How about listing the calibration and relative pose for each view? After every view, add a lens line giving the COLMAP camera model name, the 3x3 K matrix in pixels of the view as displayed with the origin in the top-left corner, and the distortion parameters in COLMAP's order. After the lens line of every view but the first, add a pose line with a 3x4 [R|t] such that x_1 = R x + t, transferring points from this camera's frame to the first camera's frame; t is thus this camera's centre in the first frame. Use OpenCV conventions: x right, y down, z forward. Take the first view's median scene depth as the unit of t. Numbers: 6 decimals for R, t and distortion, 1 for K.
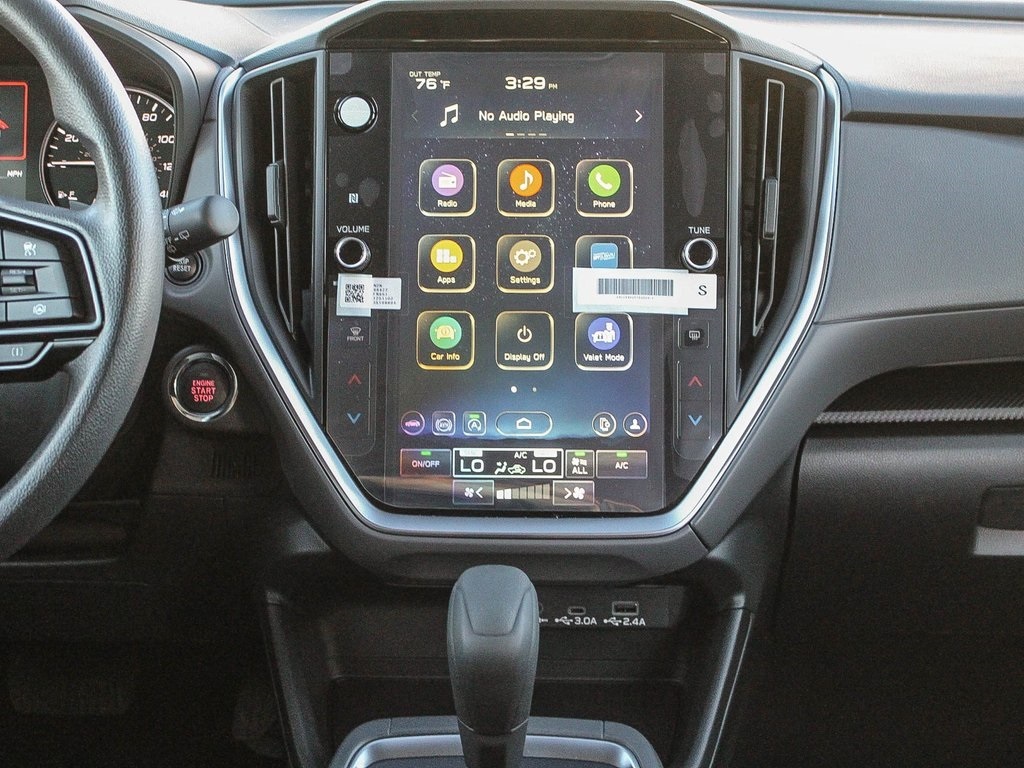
lens RADIAL K [[1809.6, 0, 512.6], [0, 1809.6, 386.9], [0, 0, 1]] dist [-0.018247, 0.000000]
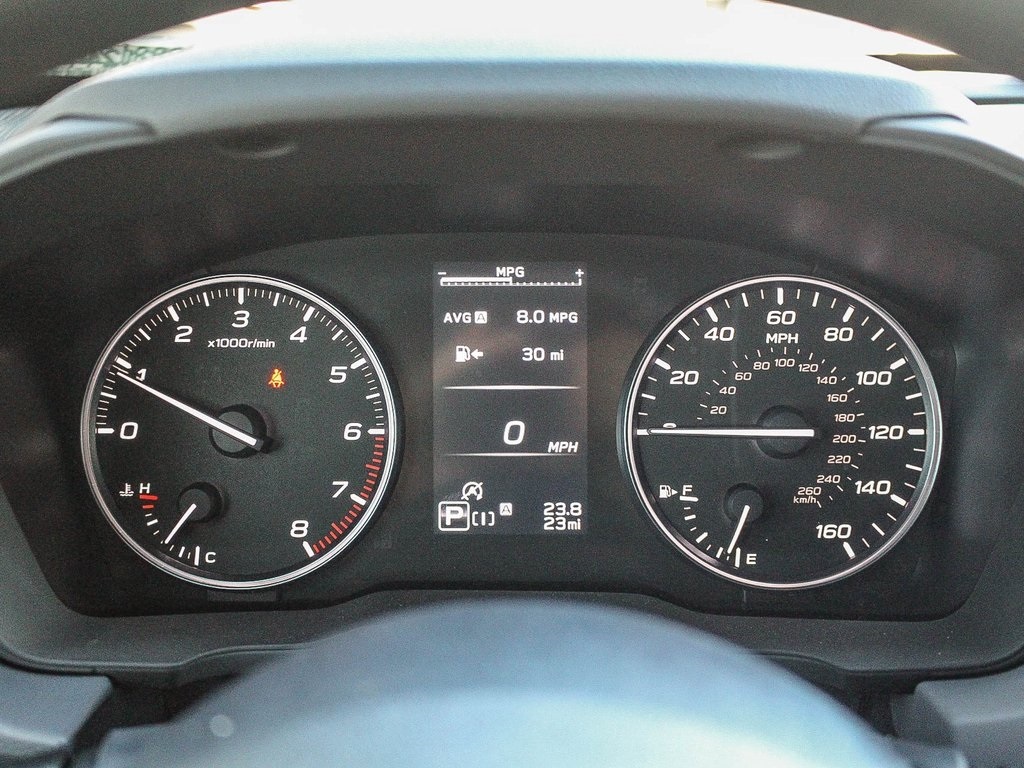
lens RADIAL K [[727.4, 0, 509.0], [0, 727.4, 383.8], [0, 0, 1]] dist [-0.008350, -0.002717]
pose [[0.999632, -0.017473, 0.020754, -0.296674], [0.017176, 0.999749, 0.014403, -0.139876], [-0.021000, -0.014041, 0.999681, 0.800480]]
